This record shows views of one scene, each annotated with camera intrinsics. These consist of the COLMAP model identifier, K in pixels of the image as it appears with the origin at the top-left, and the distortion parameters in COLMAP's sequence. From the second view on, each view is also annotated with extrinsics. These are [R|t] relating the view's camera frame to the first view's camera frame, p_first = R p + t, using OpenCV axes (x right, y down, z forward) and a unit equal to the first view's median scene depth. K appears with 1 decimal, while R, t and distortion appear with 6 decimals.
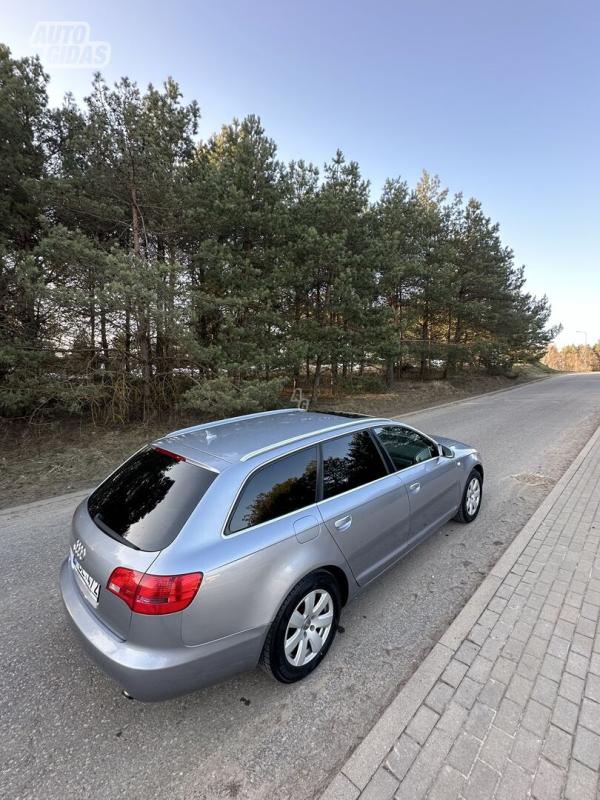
lens RADIAL K [[345.4, 0, 300.0], [0, 345.4, 400.0], [0, 0, 1]] dist [0.001553, 0.000395]
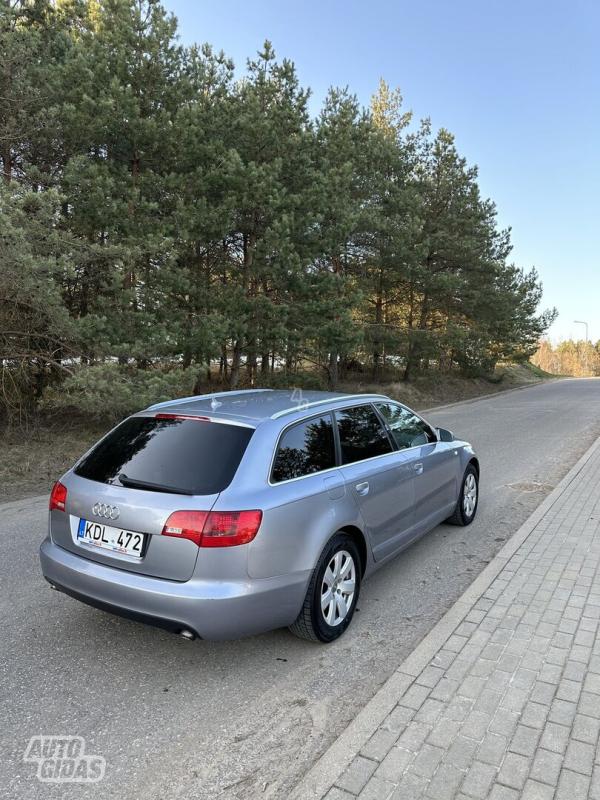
lens RADIAL K [[563.7, 0, 300.0], [0, 563.7, 400.0], [0, 0, 1]] dist [0.065551, -0.063825]
pose [[0.975188, 0.005334, 0.221314, -0.070310], [0.002853, 0.999324, -0.036657, 0.029169], [-0.221360, 0.036379, 0.974513, -0.091093]]
